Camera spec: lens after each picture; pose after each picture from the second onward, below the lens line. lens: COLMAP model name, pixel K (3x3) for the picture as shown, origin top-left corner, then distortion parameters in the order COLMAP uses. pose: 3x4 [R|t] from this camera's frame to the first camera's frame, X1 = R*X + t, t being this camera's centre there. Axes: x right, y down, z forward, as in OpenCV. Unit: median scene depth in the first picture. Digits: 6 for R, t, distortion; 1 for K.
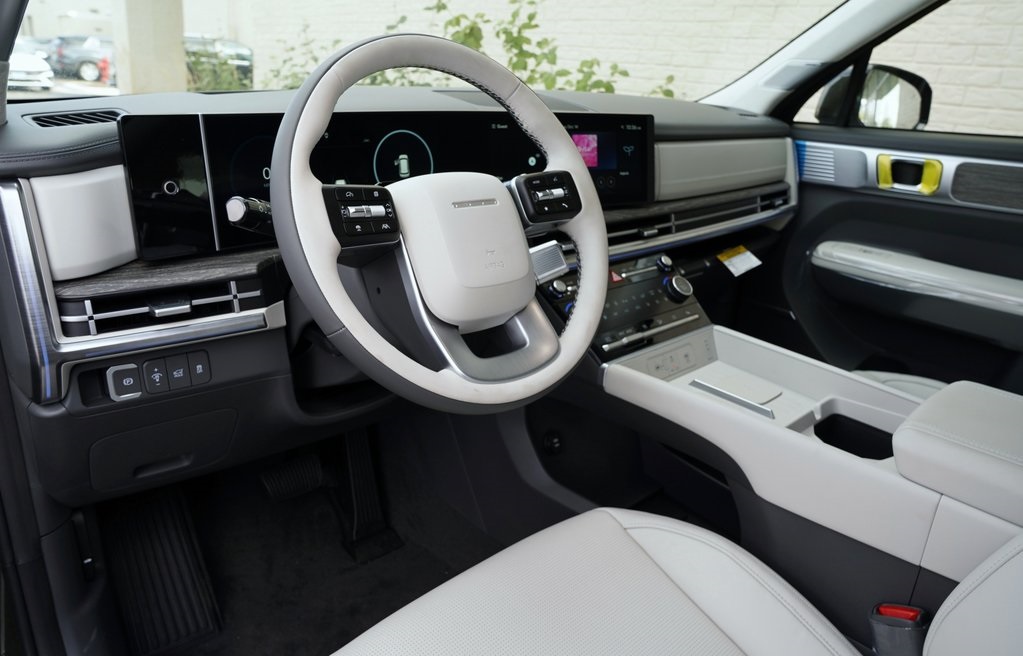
lens RADIAL K [[732.3, 0, 511.5], [0, 732.3, 328.0], [0, 0, 1]] dist [-0.077898, 0.001749]
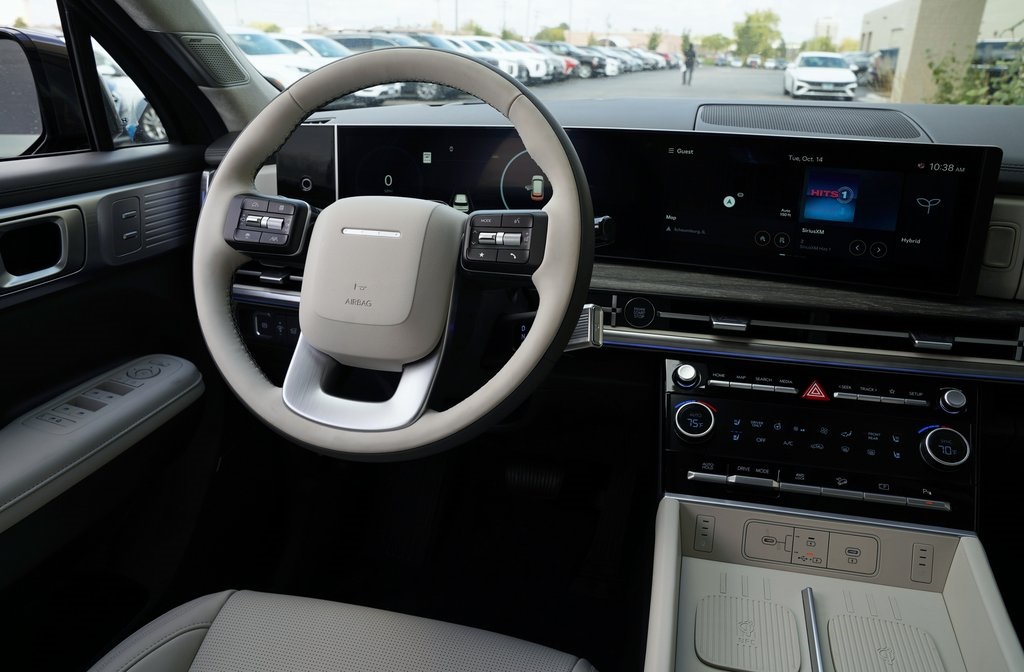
lens RADIAL K [[775.3, 0, 512.0], [0, 775.3, 336.0], [0, 0, 1]] dist [-0.087974, 0.002796]
pose [[0.514537, 0.239059, -0.823470, 0.532043], [-0.259412, 0.958746, 0.116239, -0.119716], [0.817286, 0.153808, 0.555325, 0.376180]]
